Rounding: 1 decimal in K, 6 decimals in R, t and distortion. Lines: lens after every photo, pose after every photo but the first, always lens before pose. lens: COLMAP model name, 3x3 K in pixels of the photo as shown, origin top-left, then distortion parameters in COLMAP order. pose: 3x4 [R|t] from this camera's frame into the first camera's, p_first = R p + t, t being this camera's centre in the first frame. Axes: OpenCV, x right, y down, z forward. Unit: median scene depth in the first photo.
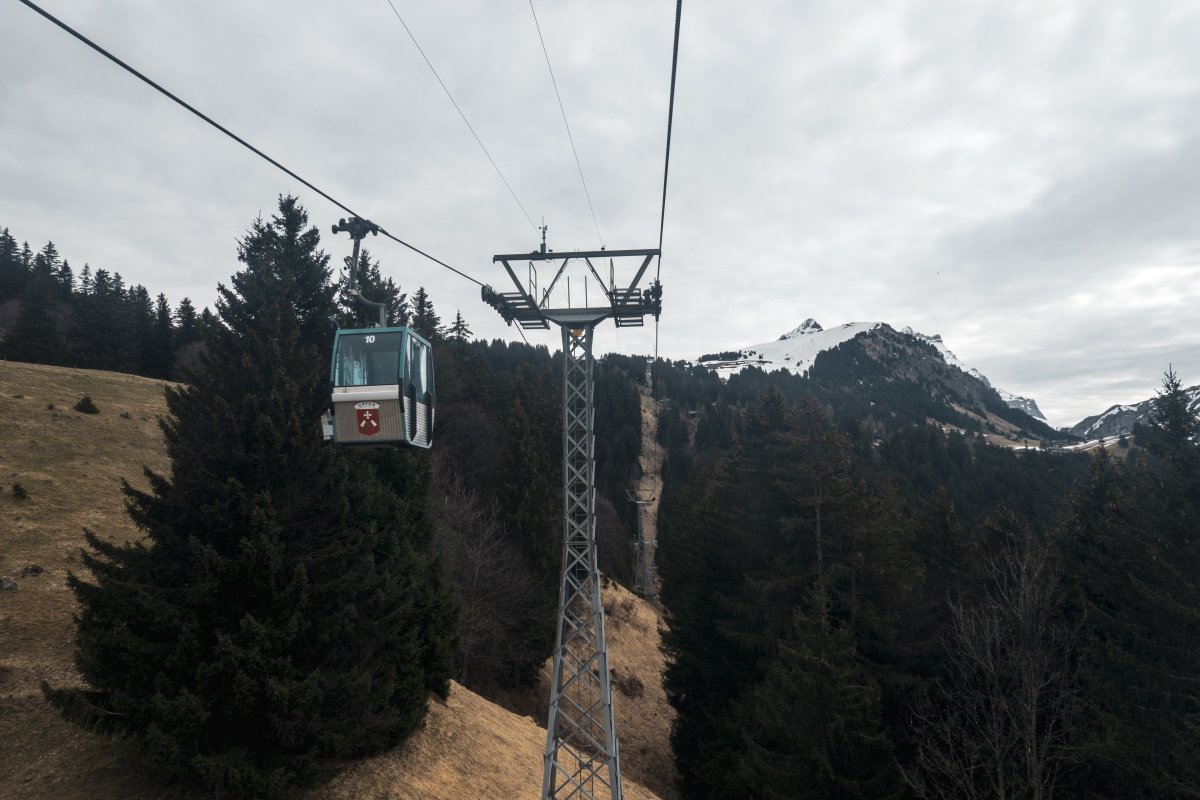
lens RADIAL K [[852.5, 0, 598.9], [0, 852.5, 398.4], [0, 0, 1]] dist [0.054904, 0.000009]
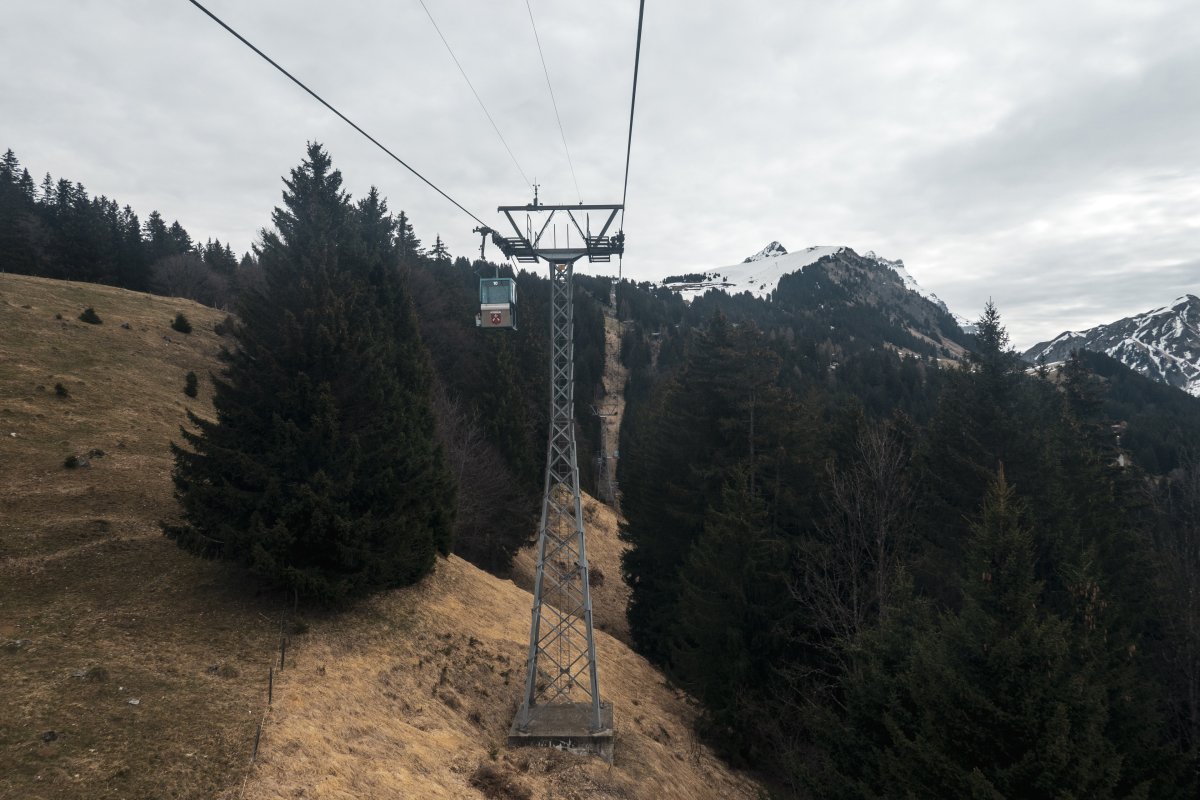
lens RADIAL K [[852.5, 0, 598.9], [0, 852.5, 398.4], [0, 0, 1]] dist [0.054904, 0.000009]
pose [[0.999004, 0.010327, 0.043403, -0.009345], [-0.014297, 0.995641, 0.092162, 0.001750], [-0.042262, -0.092691, 0.994798, -0.152653]]
